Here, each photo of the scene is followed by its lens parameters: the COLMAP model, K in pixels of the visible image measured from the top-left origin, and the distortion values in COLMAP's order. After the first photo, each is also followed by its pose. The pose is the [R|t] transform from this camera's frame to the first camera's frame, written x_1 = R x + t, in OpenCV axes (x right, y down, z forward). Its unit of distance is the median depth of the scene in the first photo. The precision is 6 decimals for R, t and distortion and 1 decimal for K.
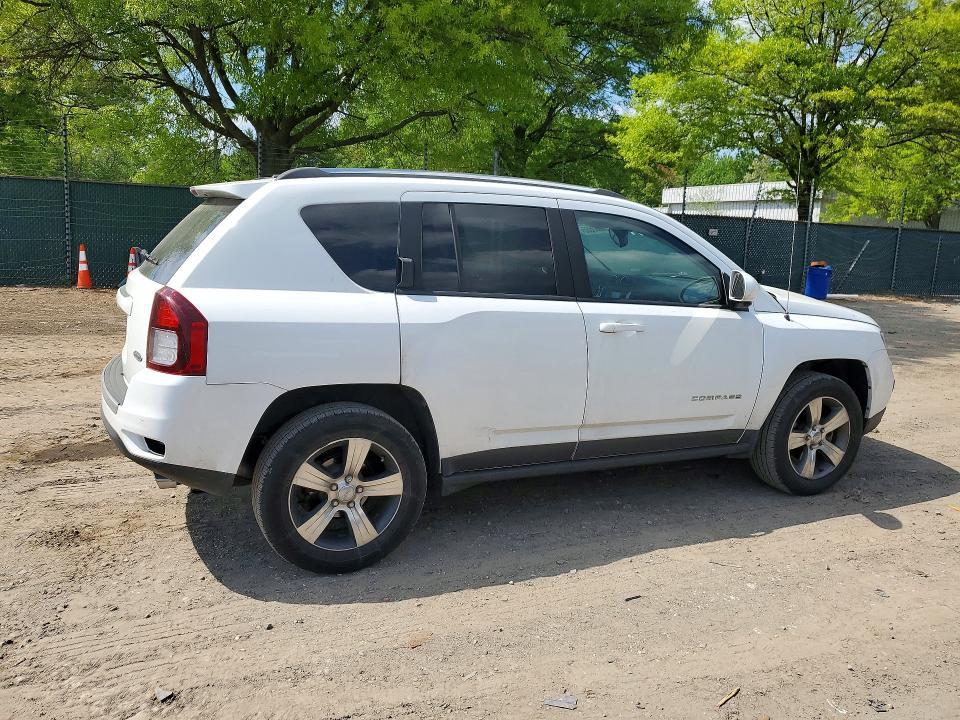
lens RADIAL K [[755.0, 0, 480.0], [0, 755.0, 360.0], [0, 0, 1]] dist [0.026302, -0.004884]
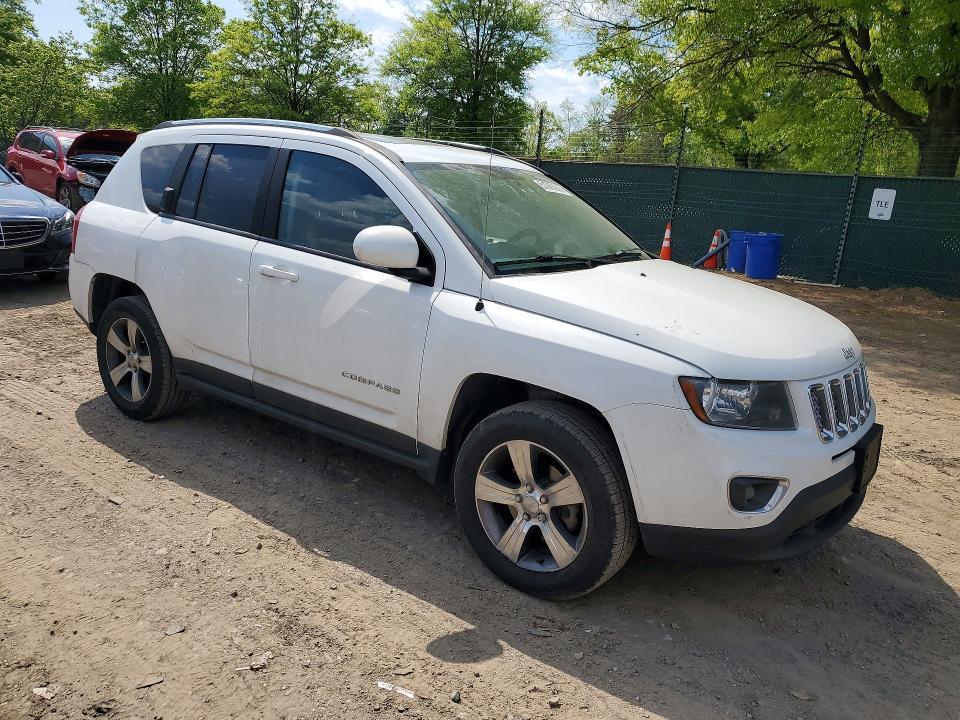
lens RADIAL K [[755.0, 0, 480.0], [0, 755.0, 360.0], [0, 0, 1]] dist [0.026302, -0.004884]
pose [[0.490061, 0.207953, -0.846520, 1.065694], [-0.204750, 0.971418, 0.120103, -0.096897], [0.847300, 0.114467, 0.518632, 0.693745]]
